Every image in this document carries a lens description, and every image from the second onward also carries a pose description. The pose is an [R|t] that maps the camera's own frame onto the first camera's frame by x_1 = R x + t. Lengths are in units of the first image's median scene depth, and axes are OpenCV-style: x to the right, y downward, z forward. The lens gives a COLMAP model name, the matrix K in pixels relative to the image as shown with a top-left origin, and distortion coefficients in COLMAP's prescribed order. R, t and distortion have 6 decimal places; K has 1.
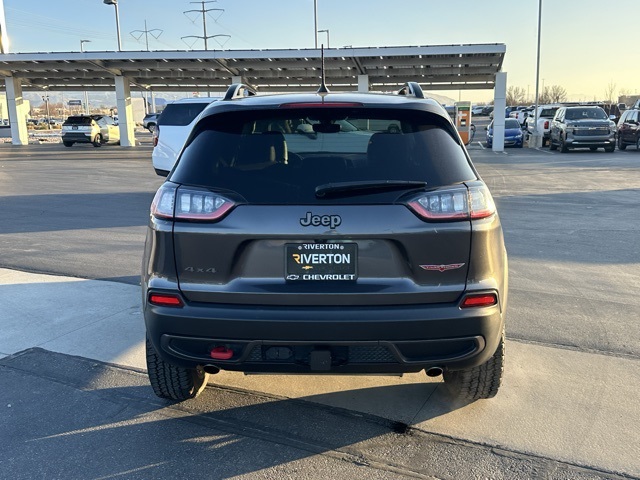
lens RADIAL K [[656.7, 0, 318.4], [0, 656.7, 243.9], [0, 0, 1]] dist [0.063295, 0.000000]
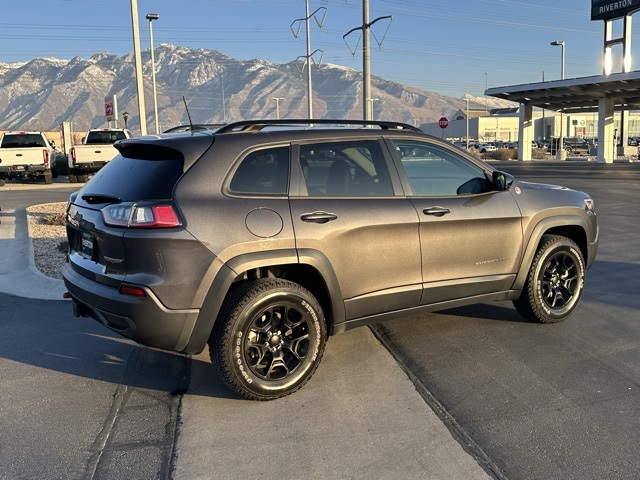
lens RADIAL K [[656.7, 0, 320.3], [0, 656.7, 240.1], [0, 0, 1]] dist [0.063295, 0.000000]
pose [[0.586613, 0.115722, -0.801557, 1.204395], [-0.139858, 0.989344, 0.040479, -0.095342], [0.797700, 0.088359, 0.596547, 0.410772]]
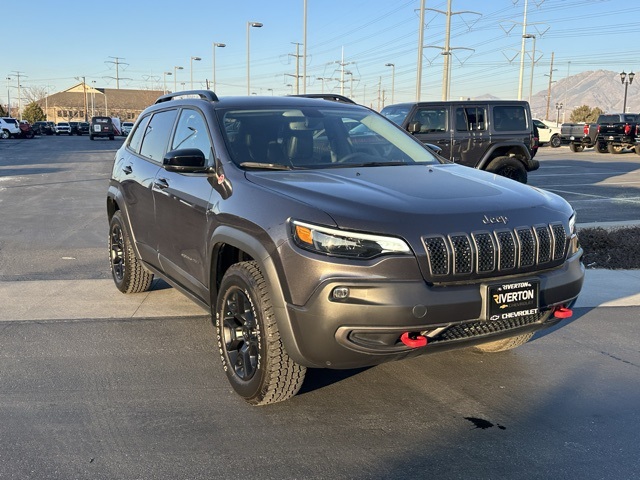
lens RADIAL K [[656.7, 0, 316.9], [0, 656.7, 242.7], [0, 0, 1]] dist [0.063295, 0.000000]
pose [[-0.856535, 0.099435, -0.506420, 0.680528], [-0.088712, 0.938291, 0.334276, -0.478271], [0.508408, 0.331244, -0.794858, 2.581215]]
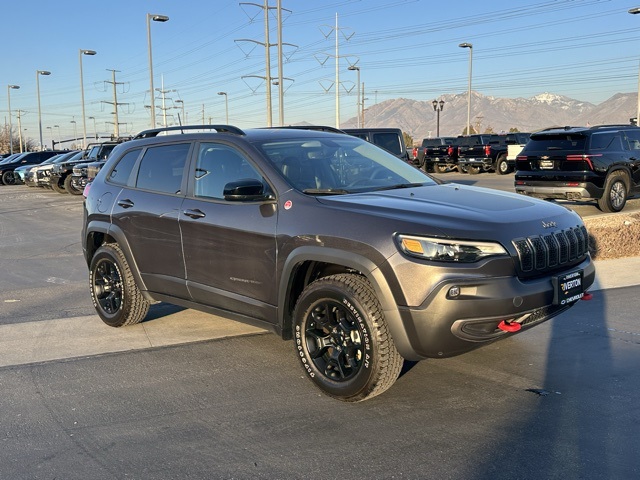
lens RADIAL K [[656.7, 0, 316.2], [0, 656.7, 242.5], [0, 0, 1]] dist [0.063295, 0.000000]
pose [[-0.686302, 0.129908, -0.715622, 1.076379], [-0.101365, 0.957233, 0.270979, -0.464405], [0.720219, 0.258512, -0.643783, 2.432871]]
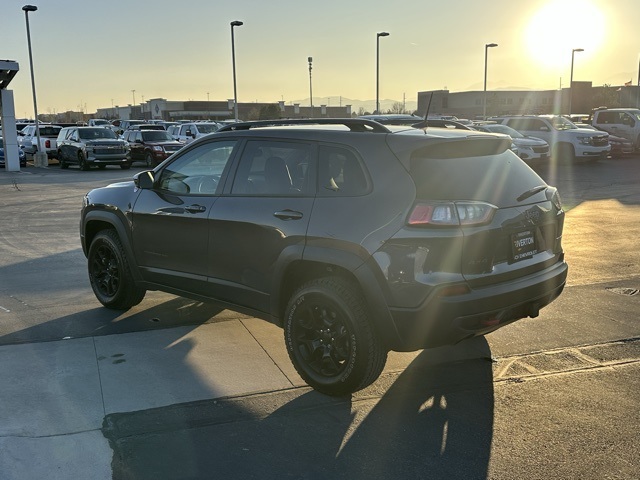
lens RADIAL K [[656.7, 0, 319.9], [0, 656.7, 236.7], [0, 0, 1]] dist [0.063295, 0.000000]
pose [[0.676229, -0.113455, 0.727903, -1.083638], [0.139744, 0.989885, 0.024465, -0.070269], [-0.723316, 0.085176, 0.685244, 0.249156]]
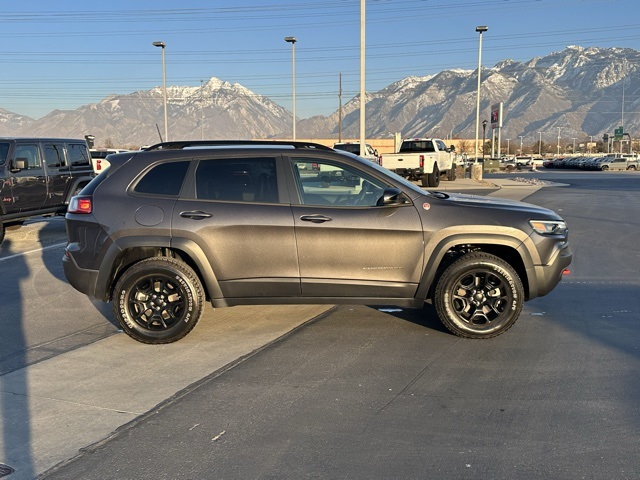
lens RADIAL K [[656.7, 0, 317.4], [0, 656.7, 243.5], [0, 0, 1]] dist [0.063295, 0.000000]
pose [[0.048600, 0.142458, -0.988607, 1.820179], [-0.184039, 0.974107, 0.131321, -0.278673], [0.981717, 0.175560, 0.073560, 1.275320]]
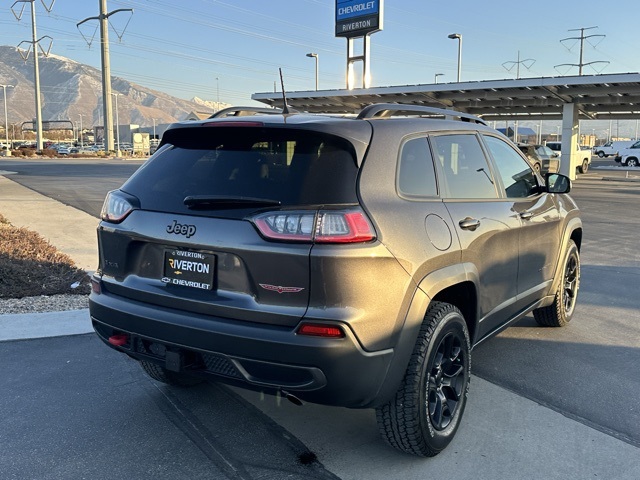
lens RADIAL K [[656.7, 0, 314.7], [0, 656.7, 237.4], [0, 0, 1]] dist [0.063295, 0.000000]
pose [[0.855496, 0.094637, -0.509089, 0.565579], [-0.121321, 0.992424, -0.019387, -0.021590], [0.503397, 0.078349, 0.860496, 0.142199]]
